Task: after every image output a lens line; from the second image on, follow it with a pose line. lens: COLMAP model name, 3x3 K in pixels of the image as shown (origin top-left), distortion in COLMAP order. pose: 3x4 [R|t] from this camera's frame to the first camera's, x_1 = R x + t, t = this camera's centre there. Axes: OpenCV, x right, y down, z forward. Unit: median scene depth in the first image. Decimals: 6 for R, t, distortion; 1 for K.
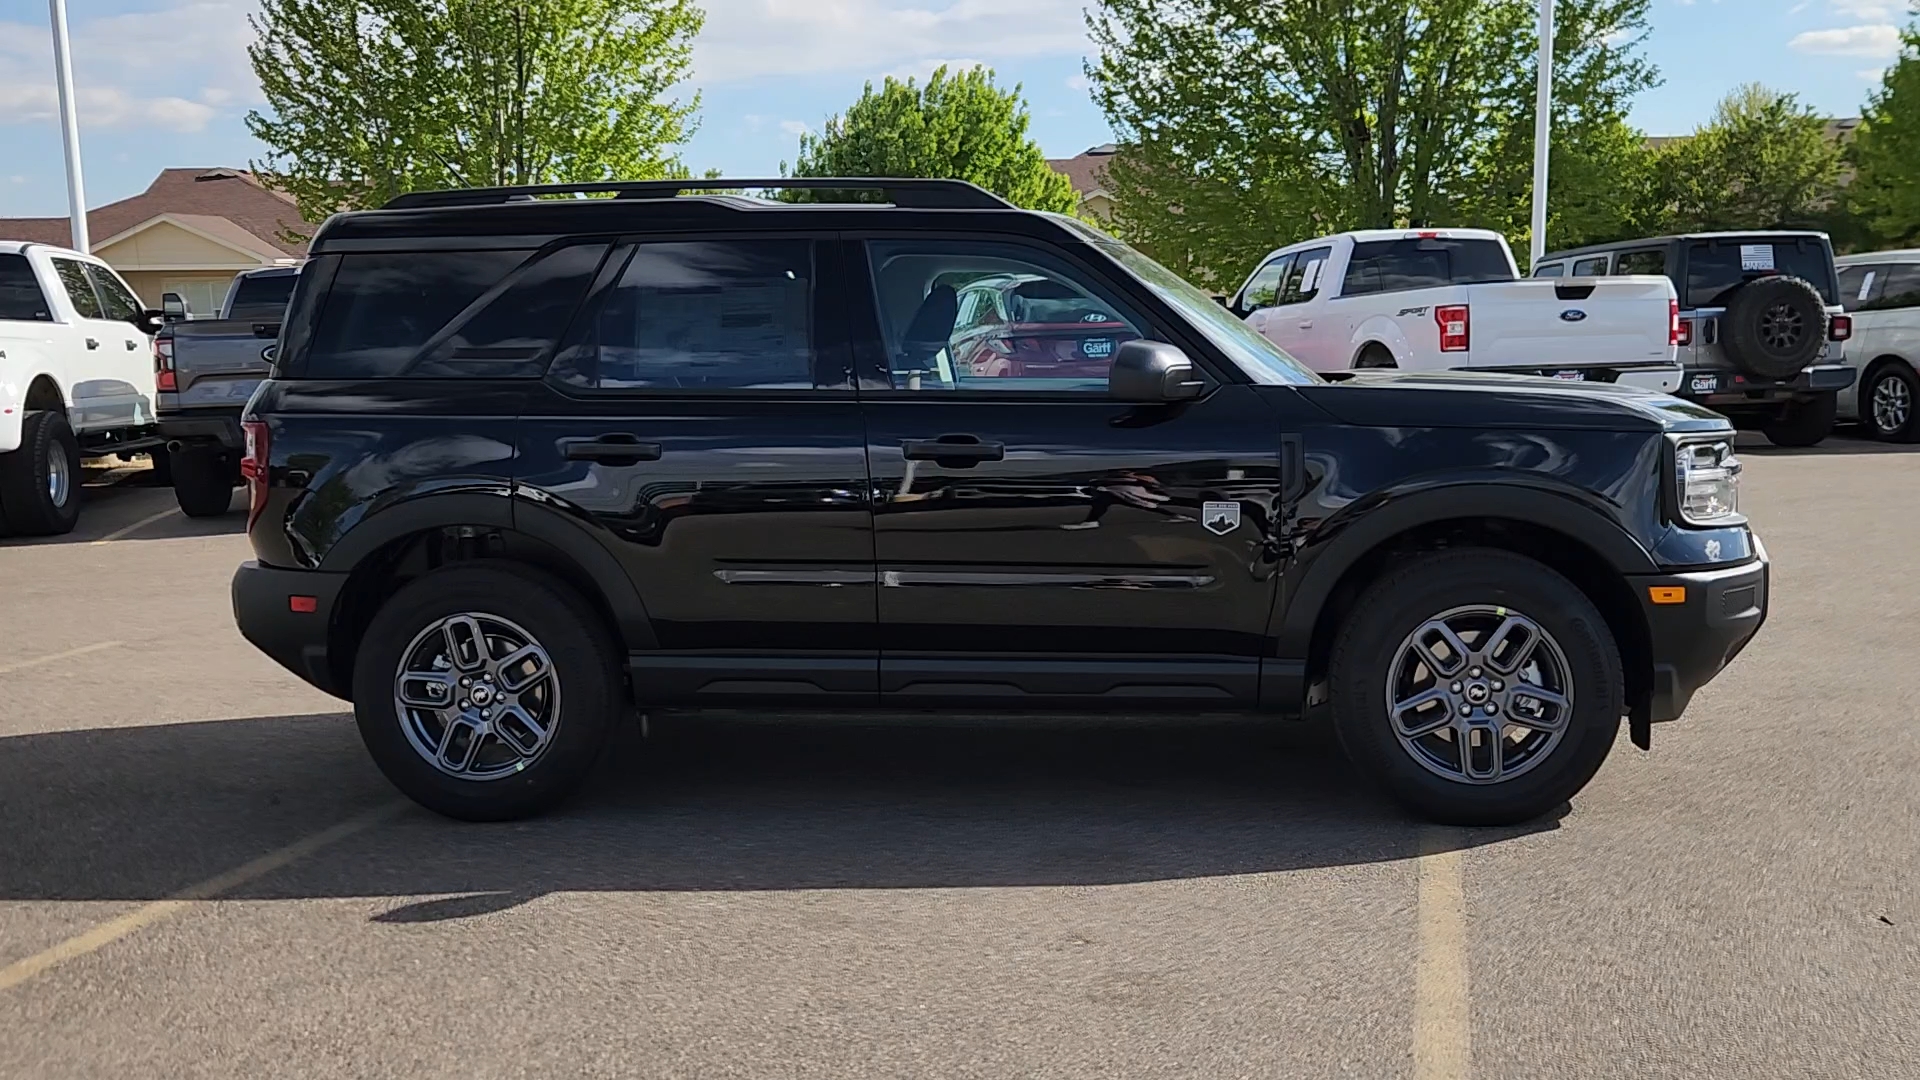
lens RADIAL K [[1802.4, 0, 947.9], [0, 1802.4, 540.6], [0, 0, 1]] dist [0.026630, 0.000000]
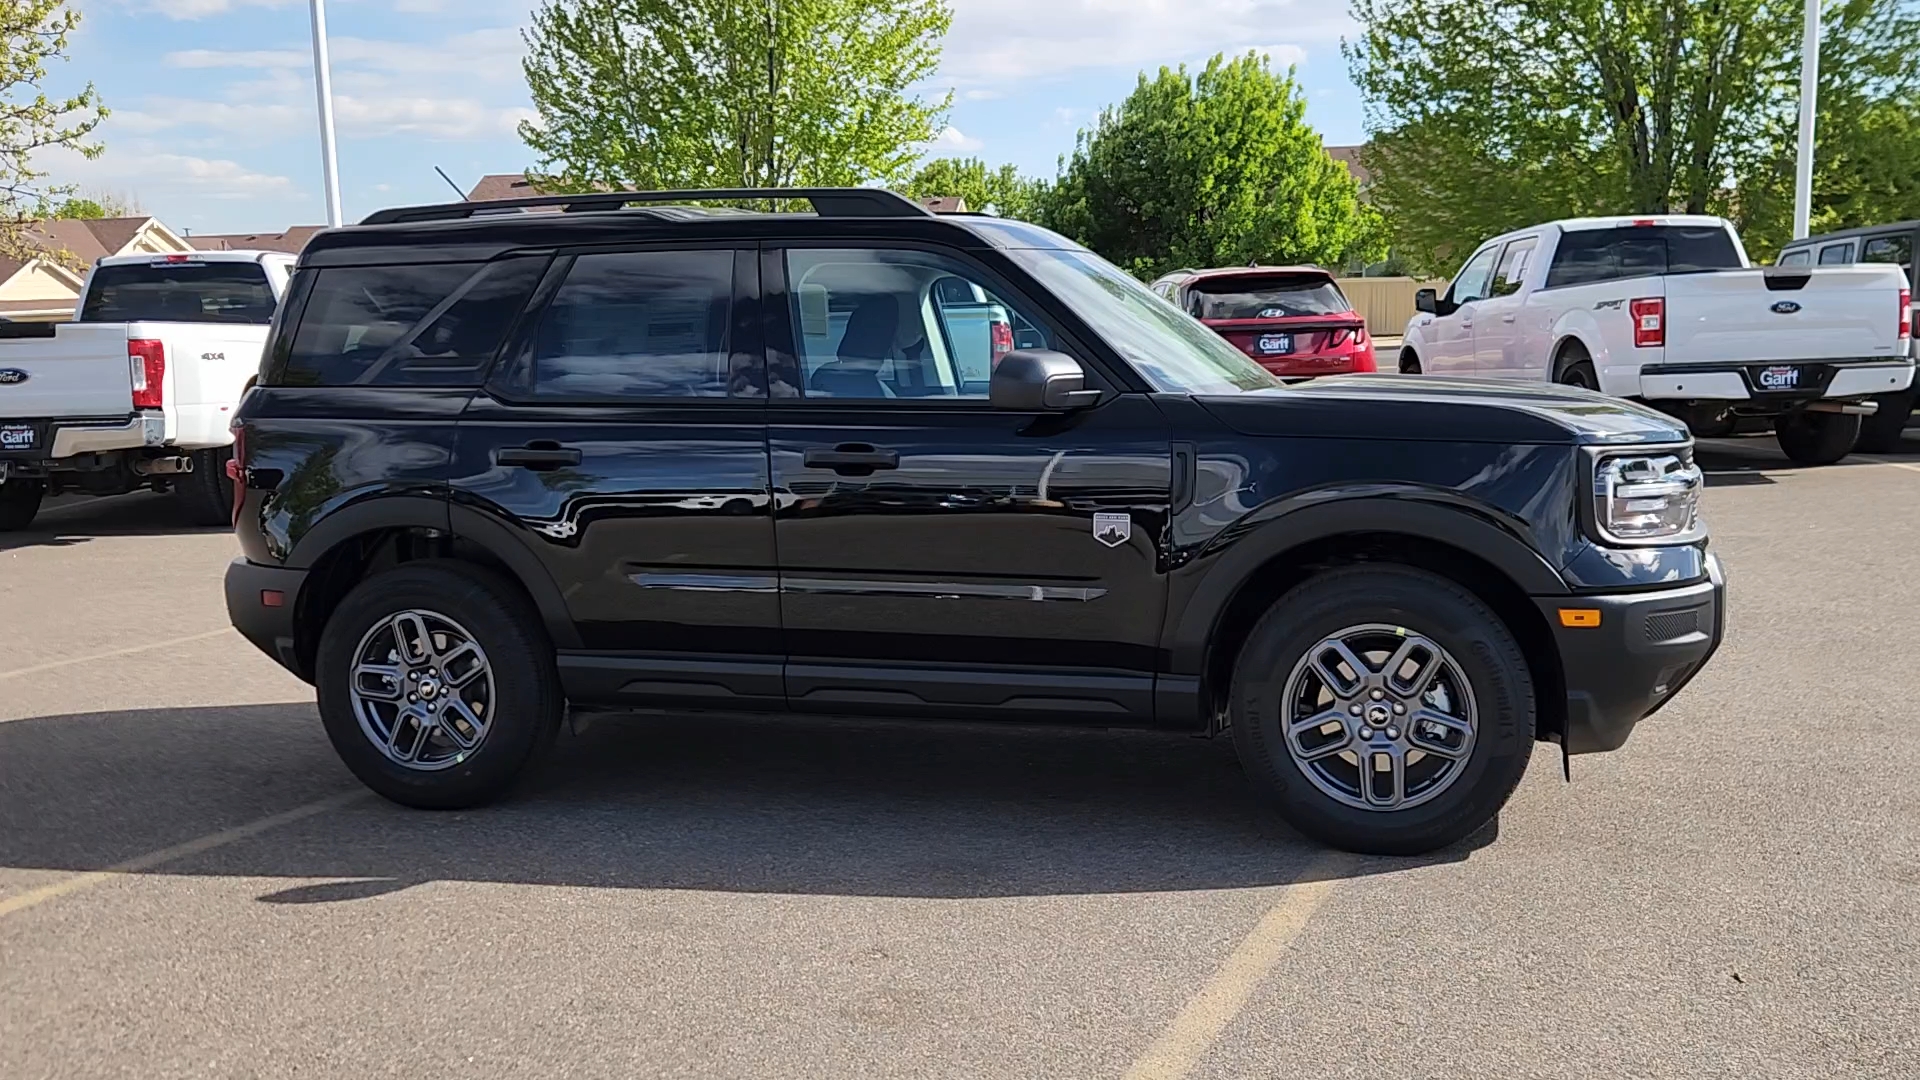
lens RADIAL K [[1802.4, 0, 945.6], [0, 1802.4, 541.6], [0, 0, 1]] dist [0.026630, 0.000000]
pose [[0.985379, 0.014251, -0.169781, 0.221531], [-0.013400, 0.999891, 0.006155, -0.010556], [0.169850, -0.003790, 0.985463, 0.018968]]
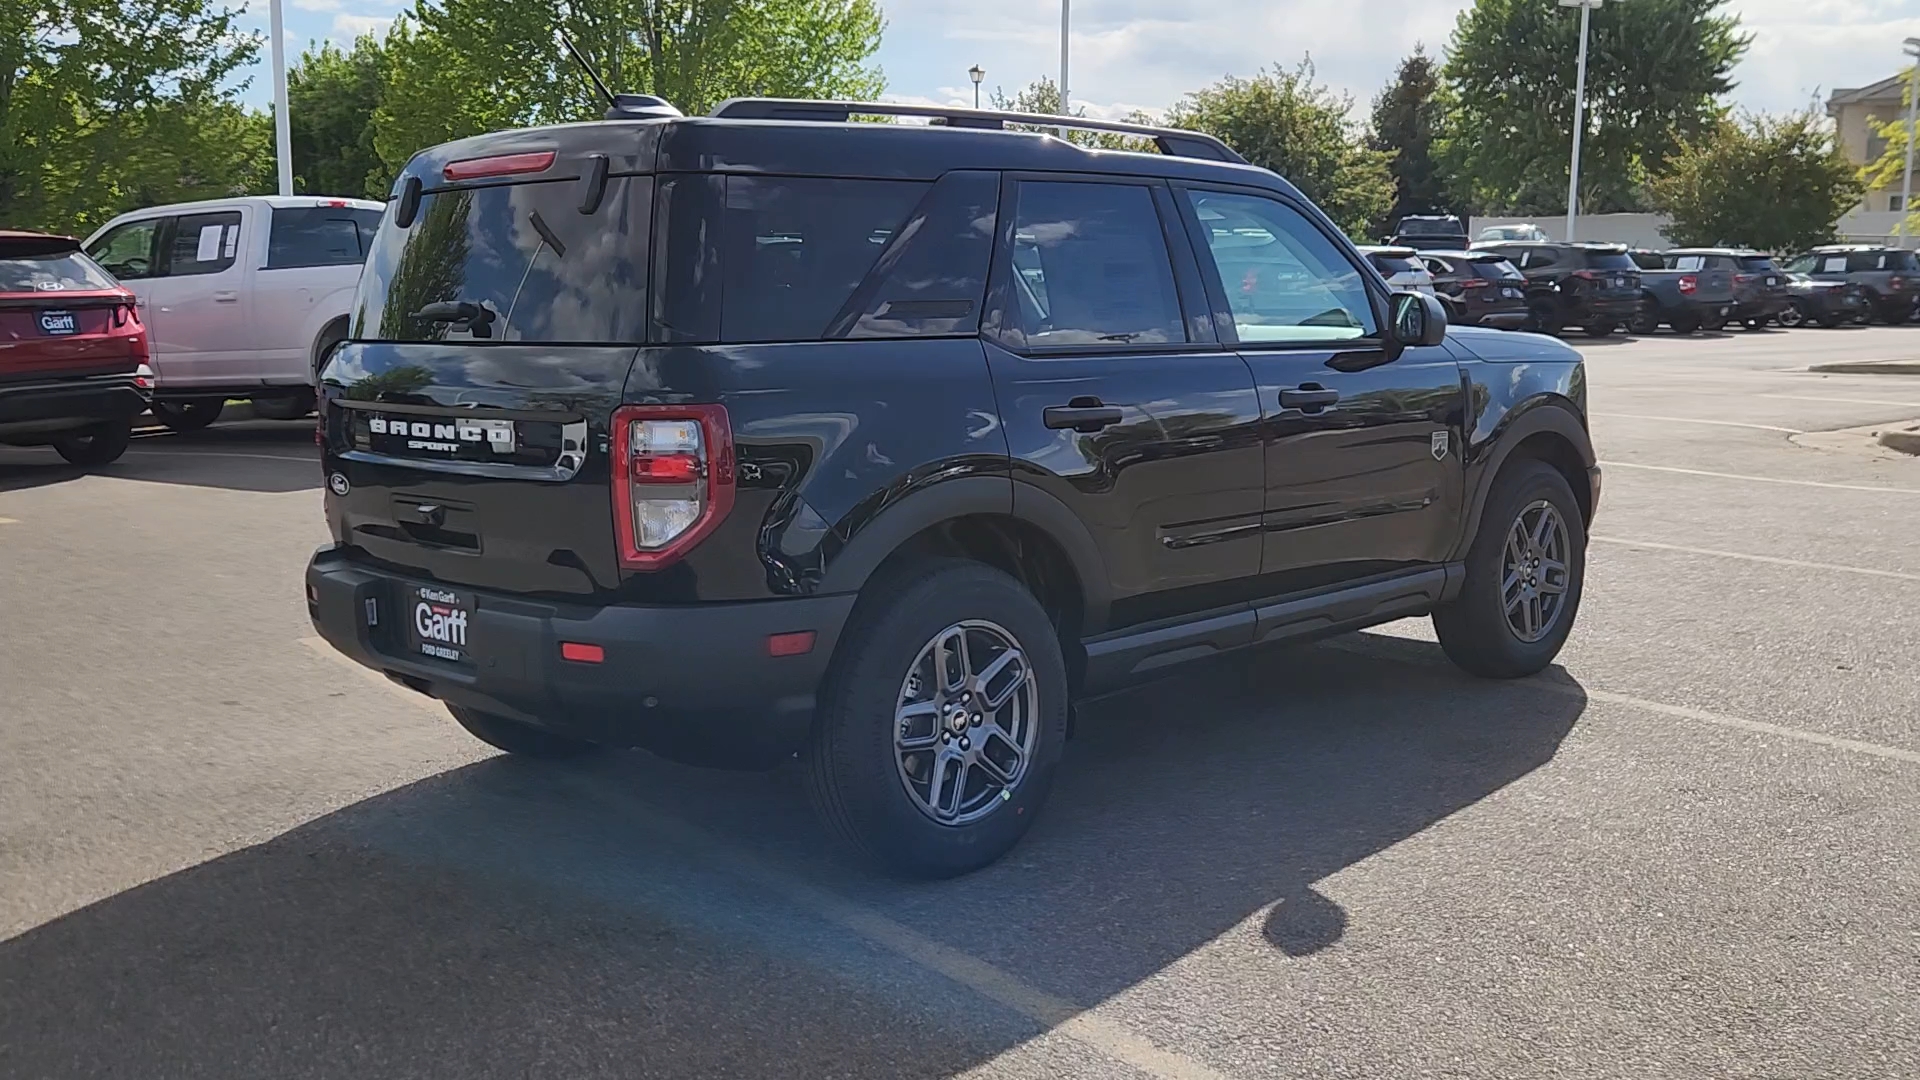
lens RADIAL K [[1802.4, 0, 942.7], [0, 1802.4, 538.3], [0, 0, 1]] dist [0.026630, 0.000000]
pose [[0.629216, -0.100071, 0.770762, -0.919456], [0.094185, 0.994186, 0.052191, -0.042586], [-0.771503, 0.039755, 0.634982, 0.493936]]
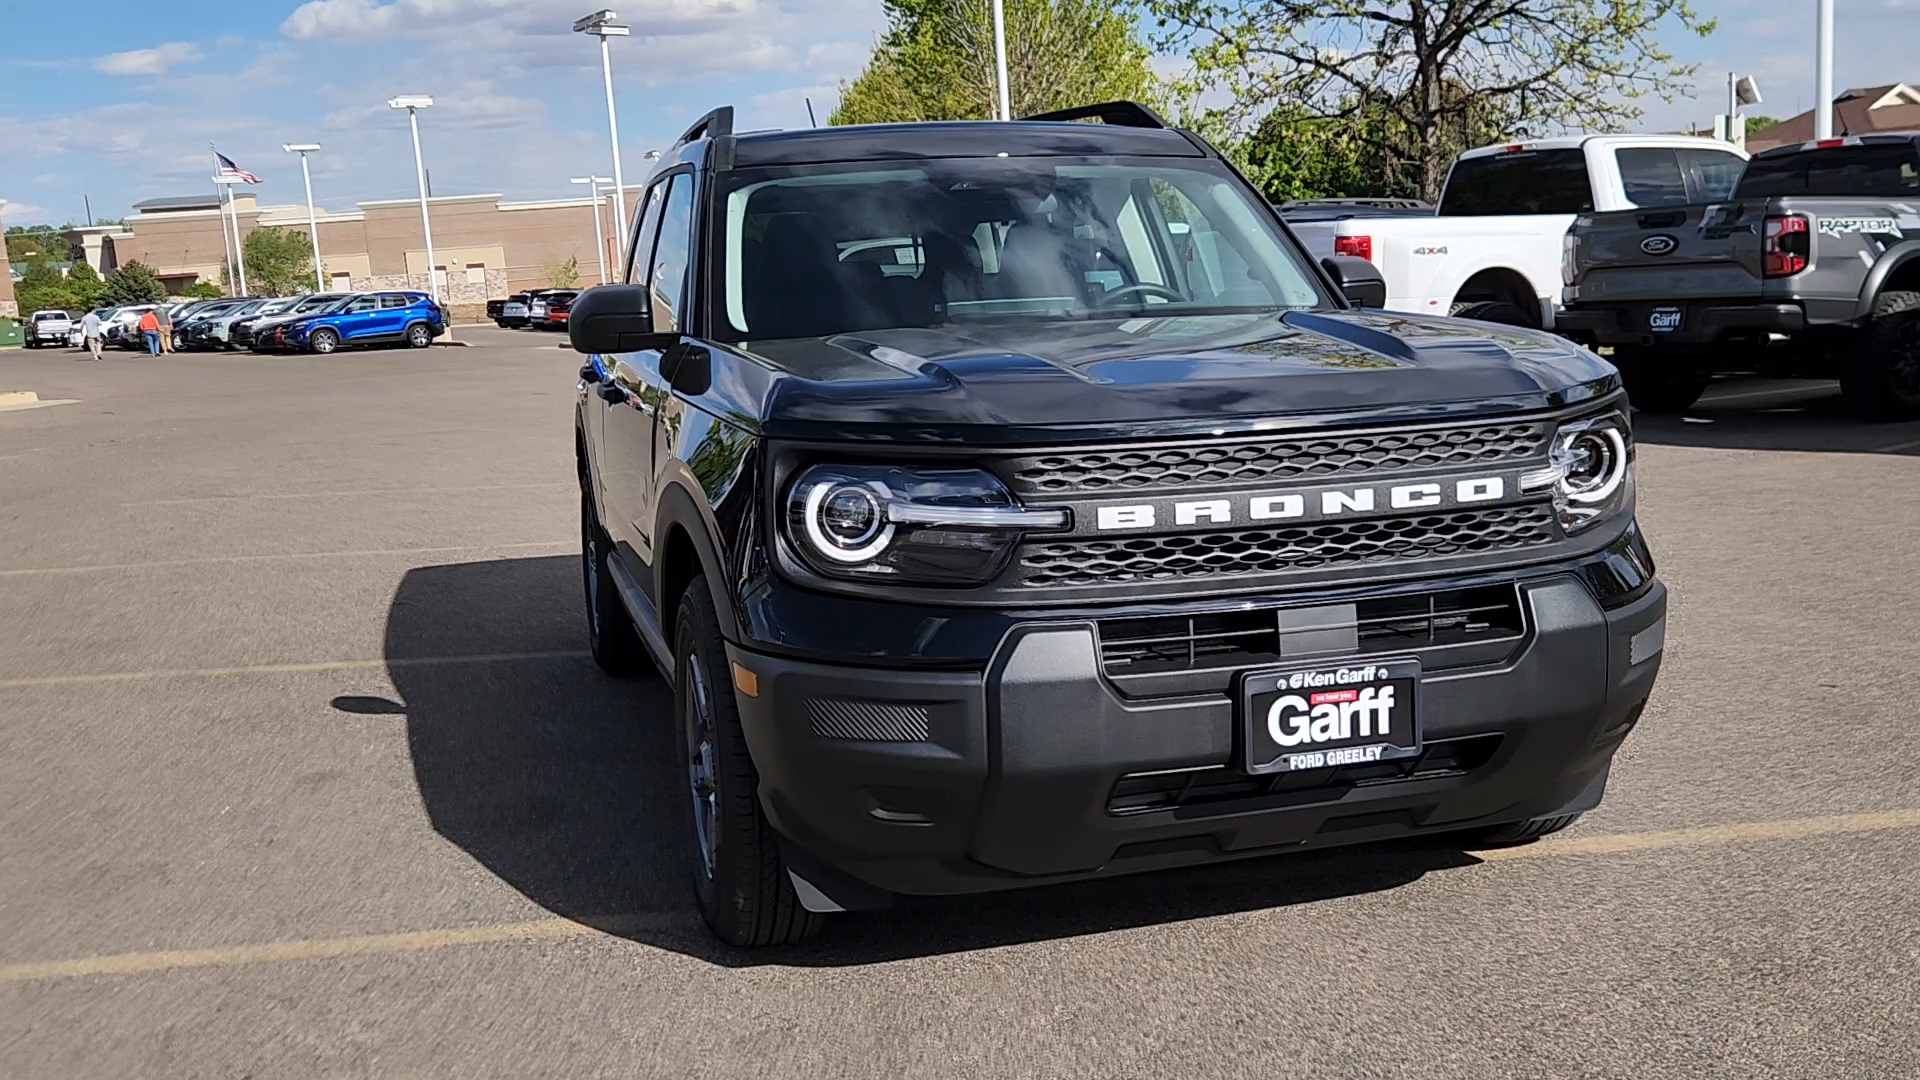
lens RADIAL K [[1802.4, 0, 946.0], [0, 1802.4, 554.0], [0, 0, 1]] dist [0.026630, 0.000000]
pose [[0.366159, 0.146832, -0.918895, 0.979636], [-0.070833, 0.989006, 0.129810, -0.102227], [0.927853, 0.017557, 0.372534, 0.783093]]
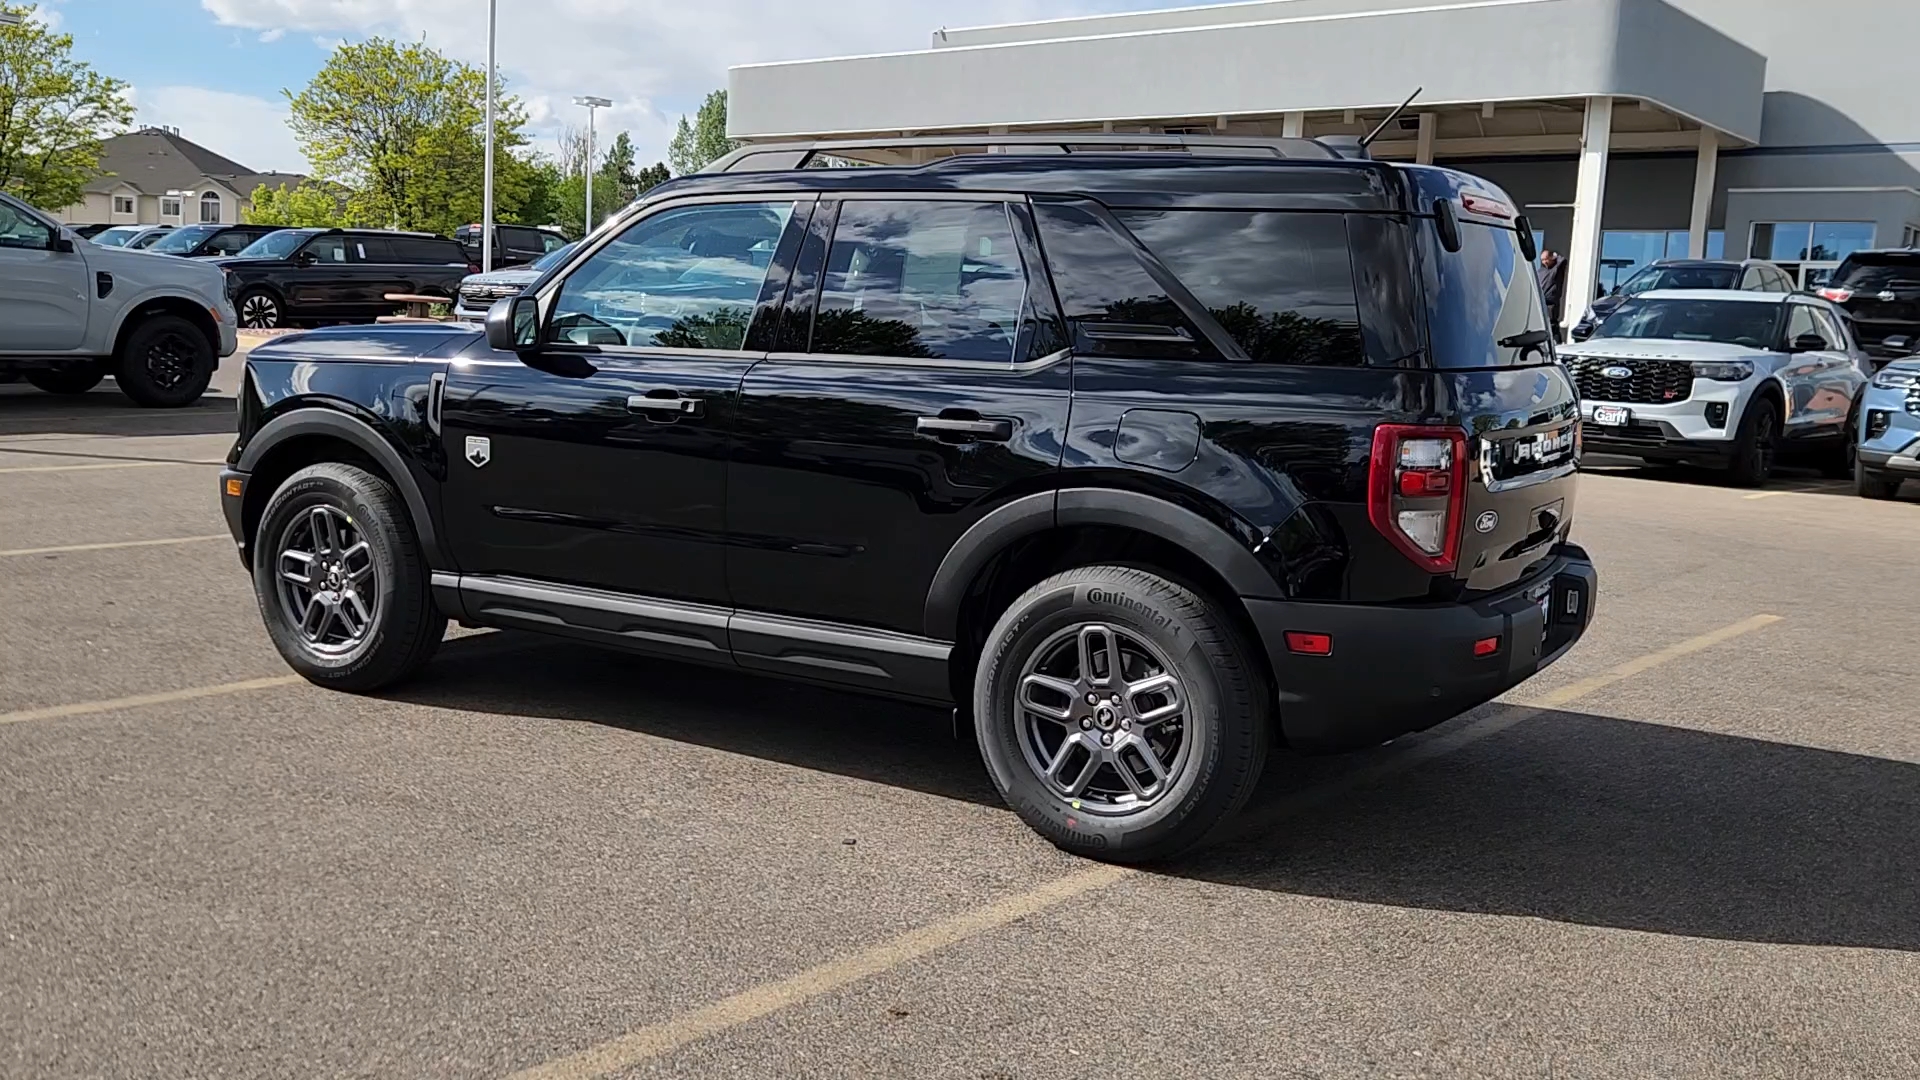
lens RADIAL K [[1802.4, 0, 940.4], [0, 1802.4, 543.9], [0, 0, 1]] dist [0.026630, 0.000000]
pose [[-0.907982, -0.079327, 0.411431, -0.518800], [0.021340, 0.971886, 0.234482, -0.250471], [-0.418465, 0.221685, -0.880763, 2.196975]]
